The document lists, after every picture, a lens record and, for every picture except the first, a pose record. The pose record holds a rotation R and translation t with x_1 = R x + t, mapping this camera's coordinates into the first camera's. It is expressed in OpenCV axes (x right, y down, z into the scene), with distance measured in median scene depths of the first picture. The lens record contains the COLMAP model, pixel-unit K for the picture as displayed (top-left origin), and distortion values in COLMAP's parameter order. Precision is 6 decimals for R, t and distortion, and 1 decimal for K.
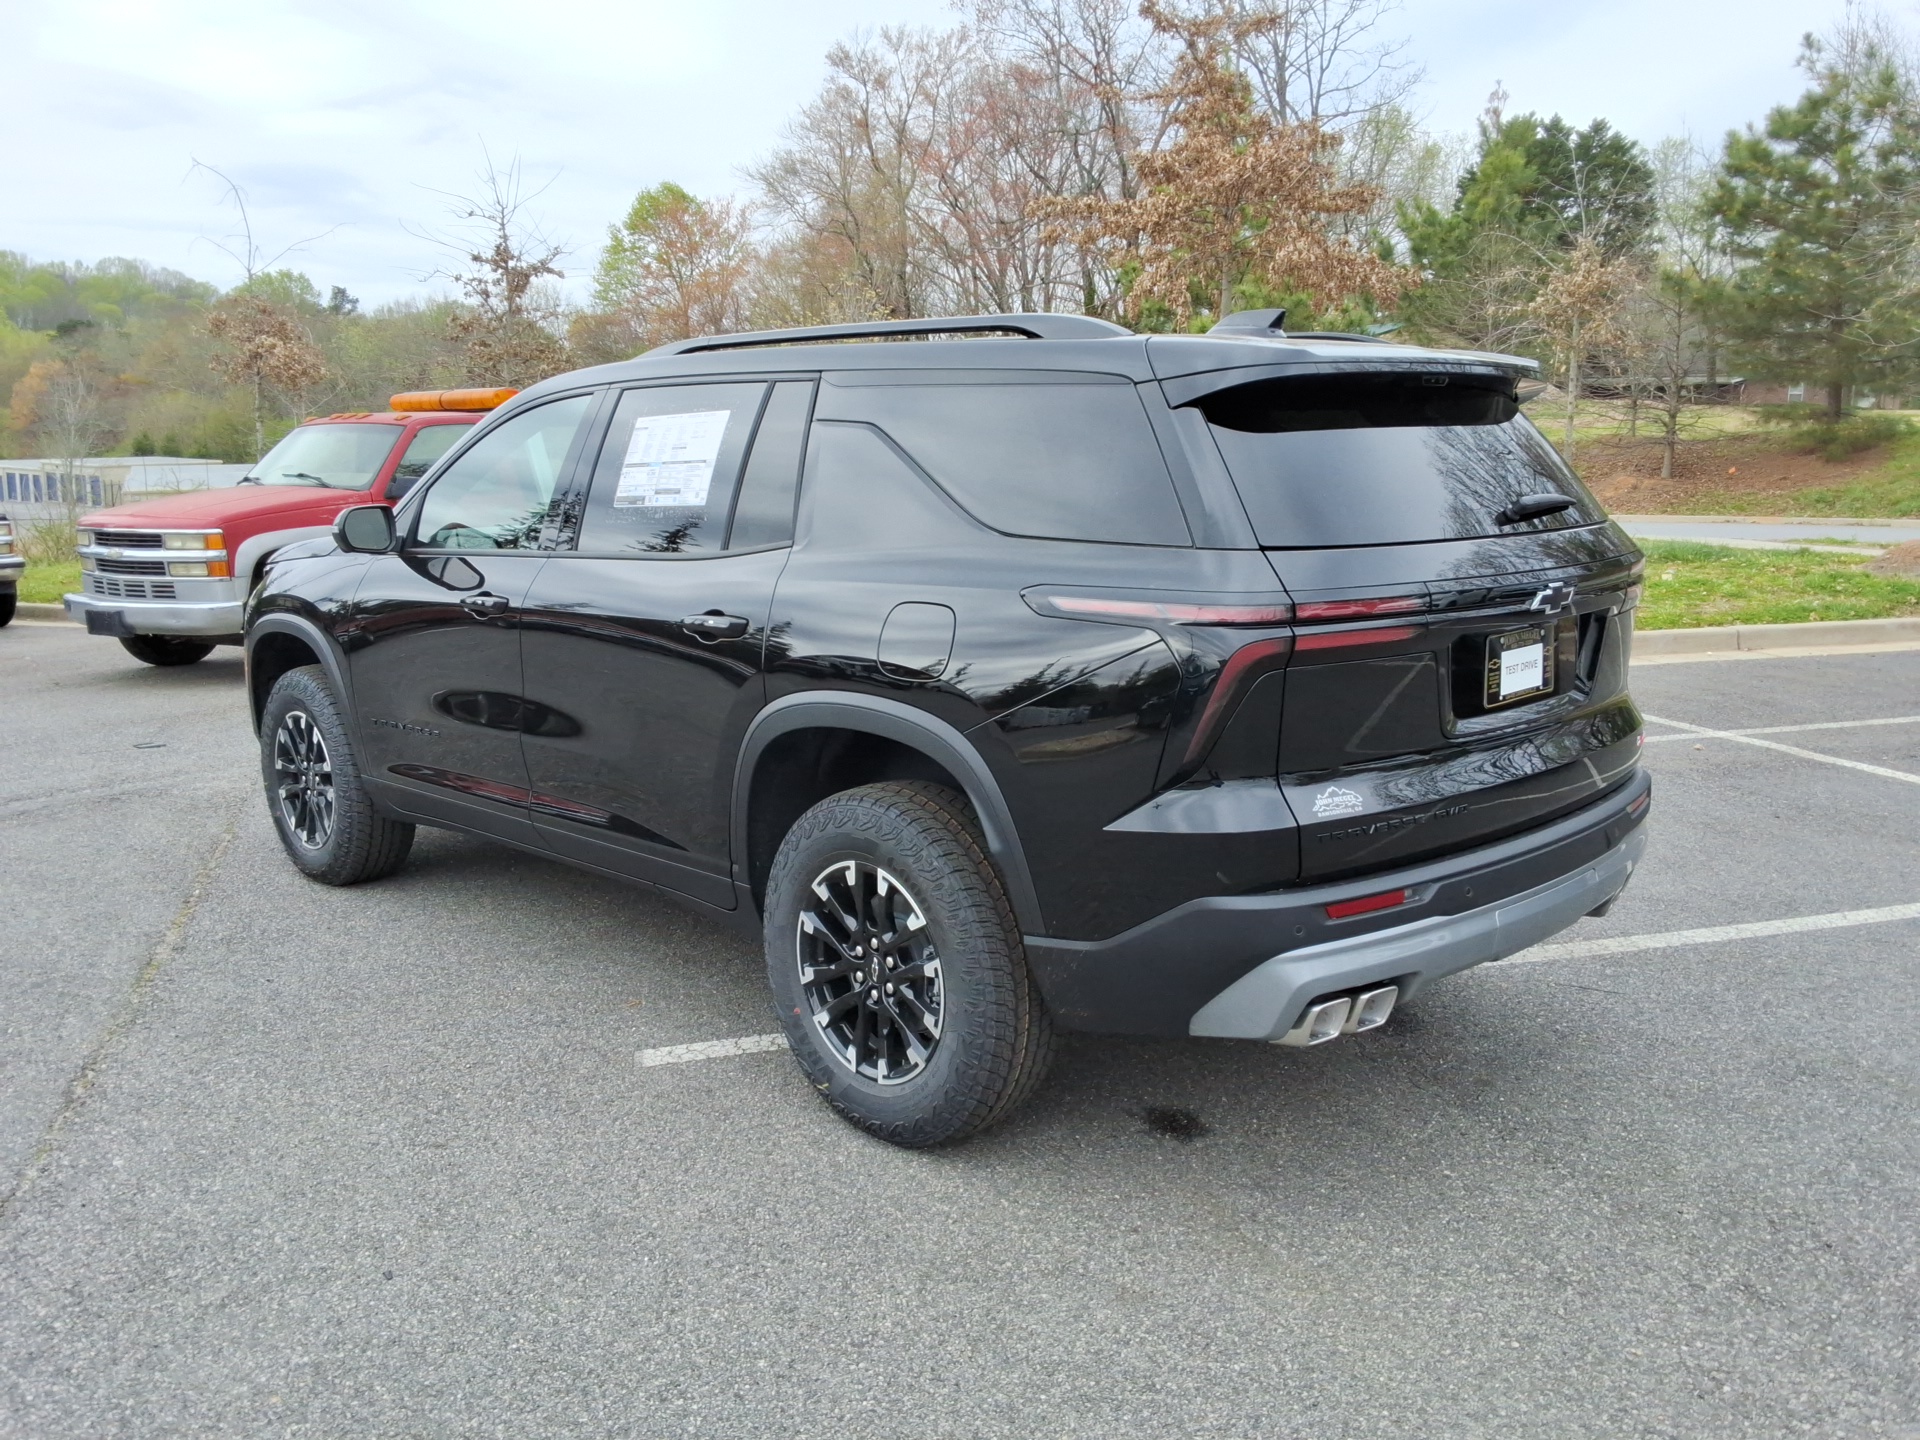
lens RADIAL K [[1524.1, 0, 972.3], [0, 1524.1, 709.7], [0, 0, 1]] dist [0.098063, -0.141718]
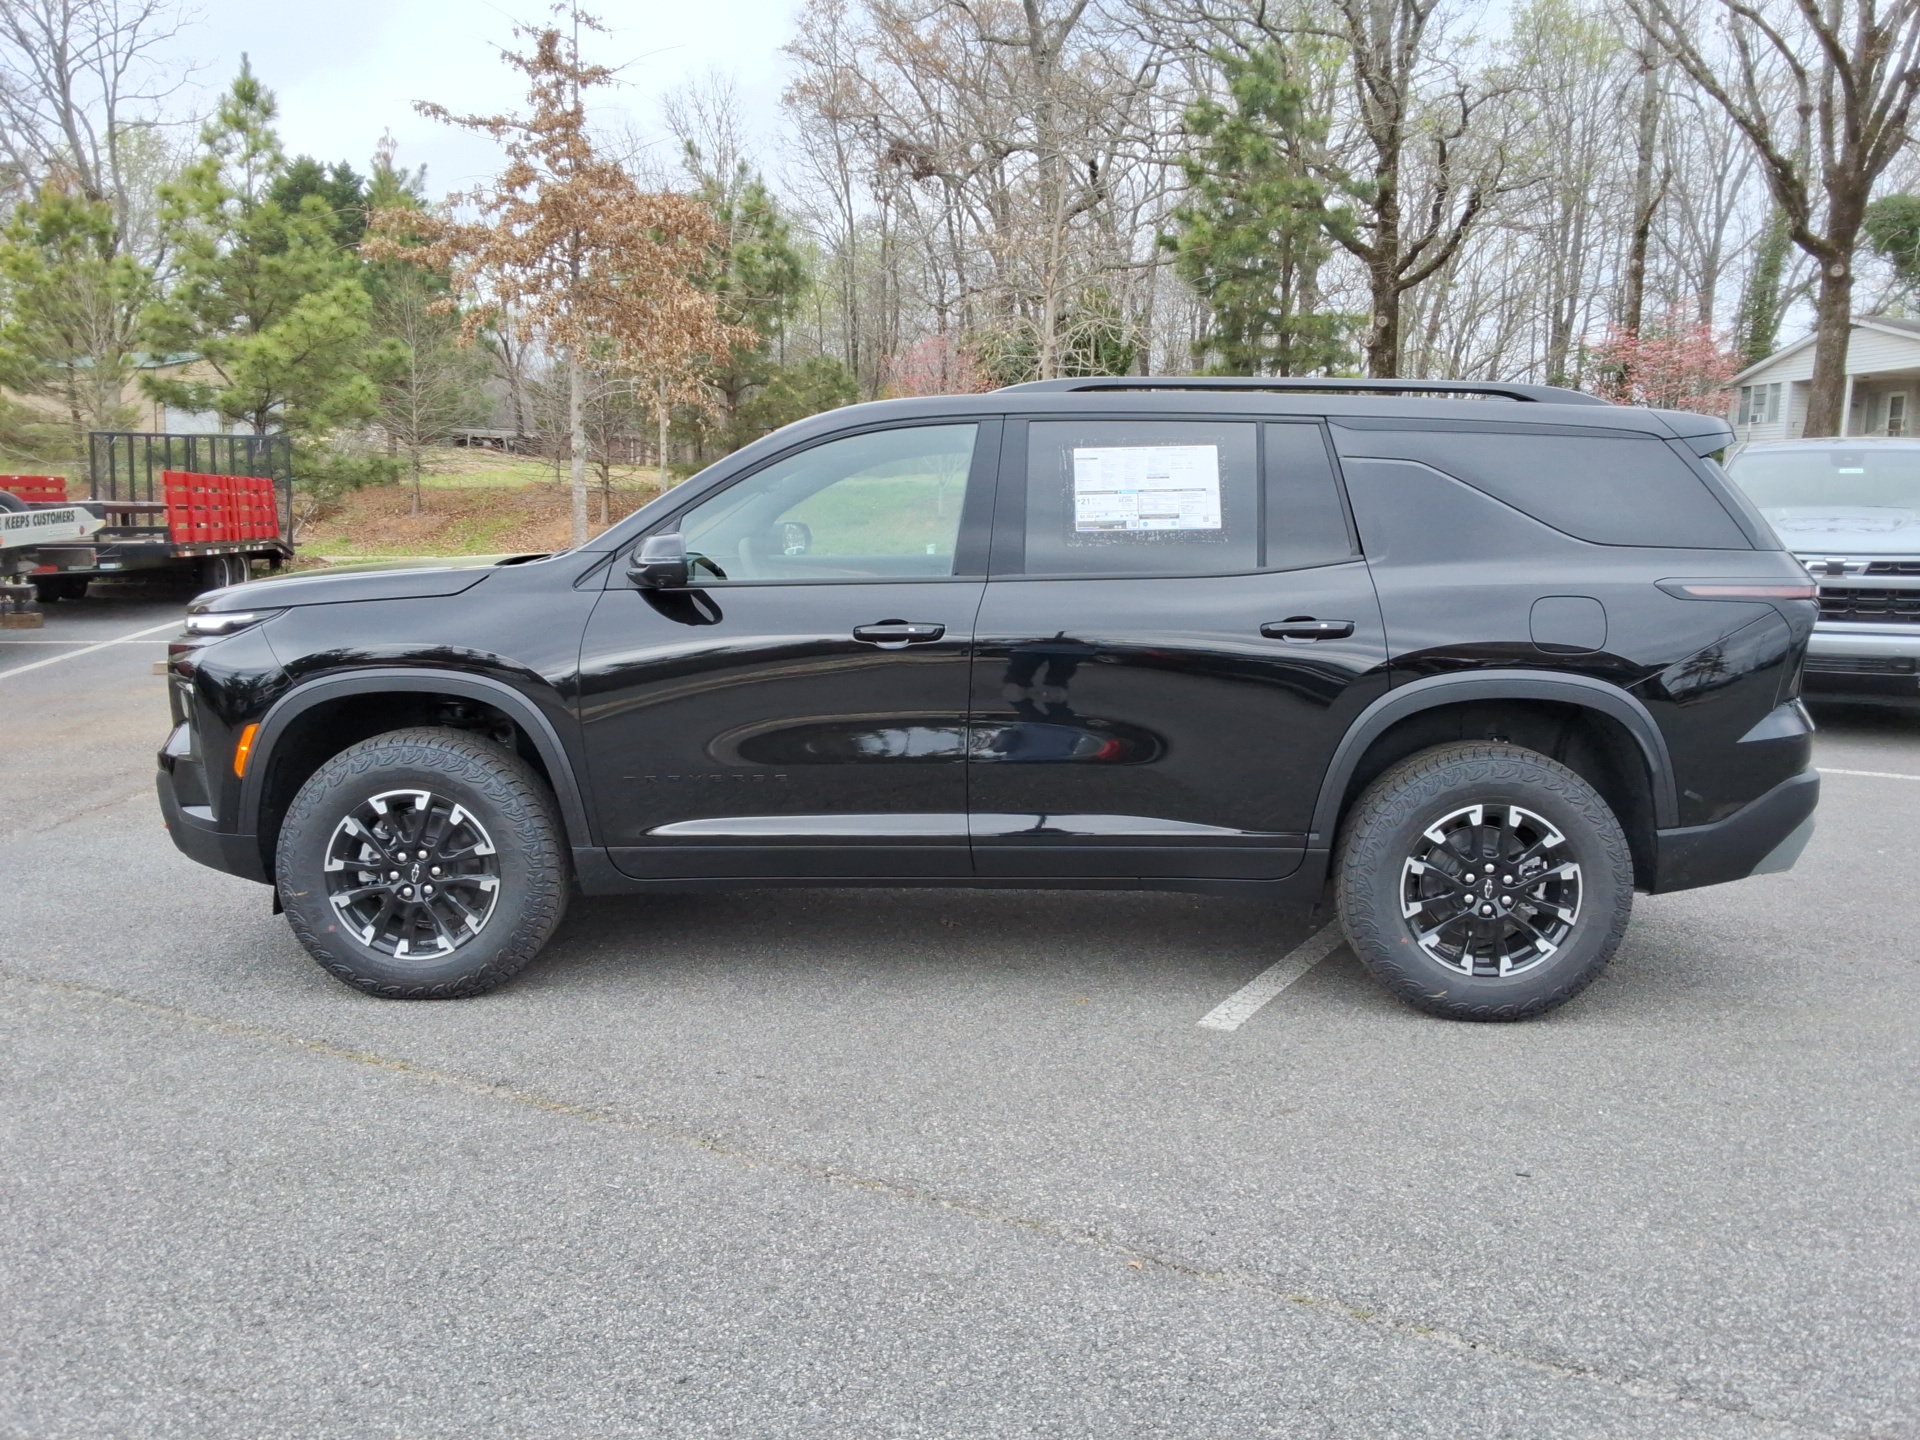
lens RADIAL K [[1524.1, 0, 972.3], [0, 1524.1, 709.7], [0, 0, 1]] dist [0.098063, -0.141718]
pose [[0.723540, -0.076418, 0.686040, -0.368837], [0.095804, 0.995352, 0.009831, -0.009629], [-0.683602, 0.058613, 0.727498, 0.104444]]
